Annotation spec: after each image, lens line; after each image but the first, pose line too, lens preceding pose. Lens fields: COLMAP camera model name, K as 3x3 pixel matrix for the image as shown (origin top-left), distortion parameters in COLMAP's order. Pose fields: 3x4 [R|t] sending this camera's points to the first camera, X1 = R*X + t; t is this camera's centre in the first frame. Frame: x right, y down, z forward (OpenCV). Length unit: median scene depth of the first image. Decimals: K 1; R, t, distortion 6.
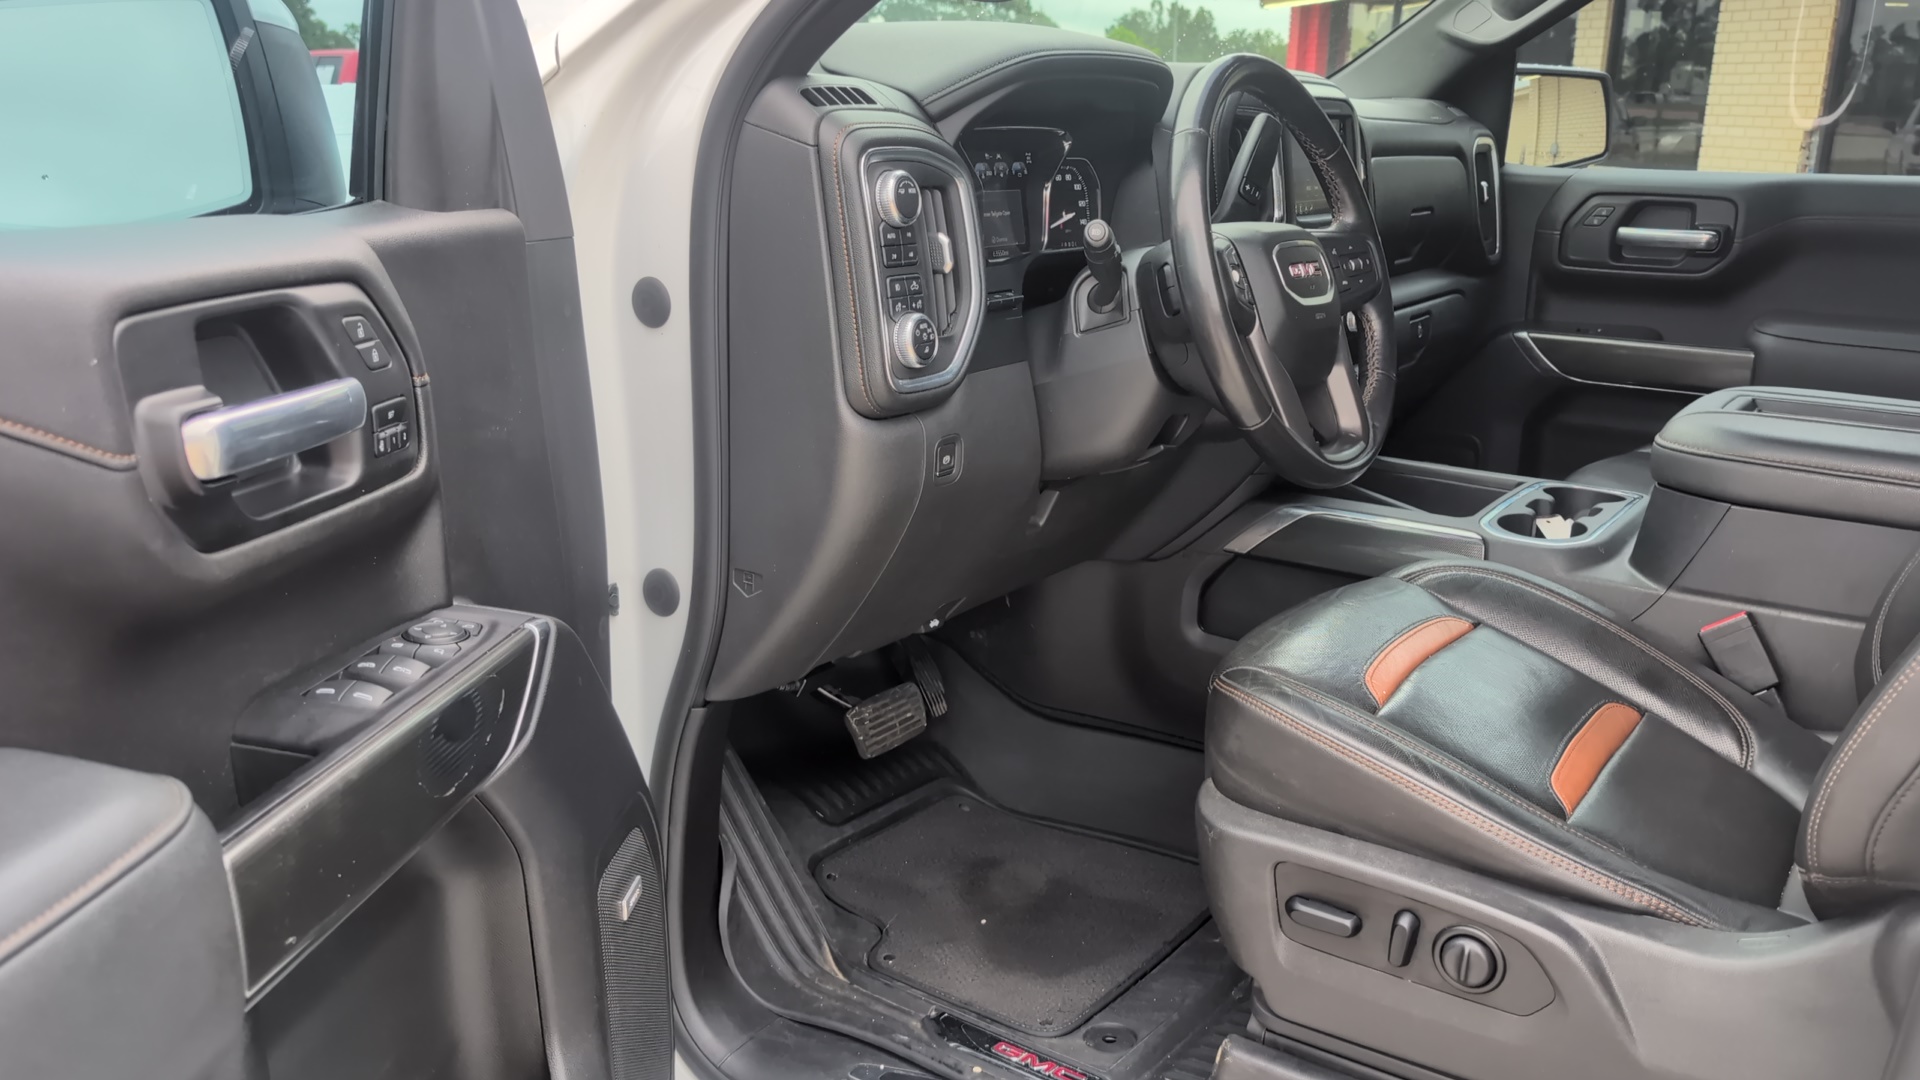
lens RADIAL K [[1623.2, 0, 968.6], [0, 1623.2, 541.1], [0, 0, 1]] dist [0.013488, -0.016470]
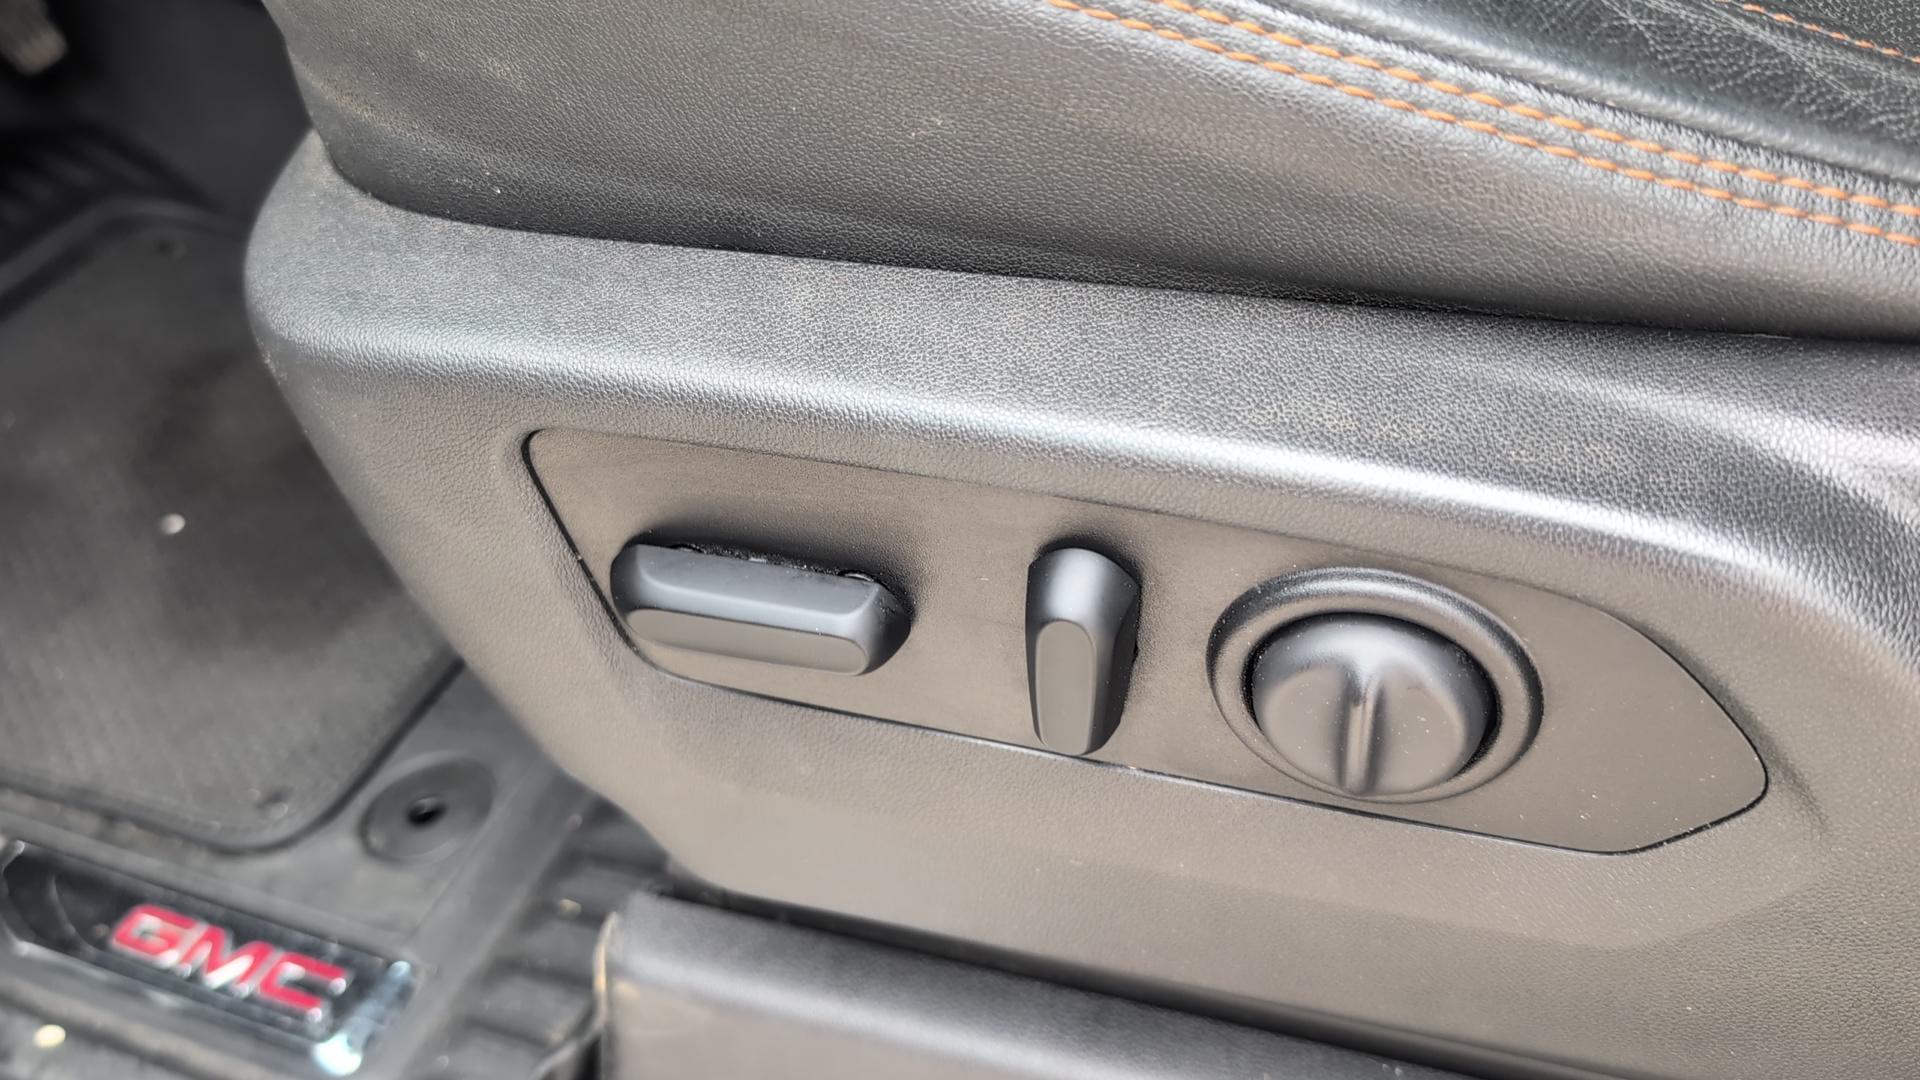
lens RADIAL K [[1623.2, 0, 968.6], [0, 1623.2, 541.1], [0, 0, 1]] dist [0.013488, -0.016470]
pose [[0.953542, -0.272251, 0.128989, 0.218606], [0.192376, 0.879763, 0.434751, 0.122863], [-0.231841, -0.389739, 0.891265, 0.775884]]
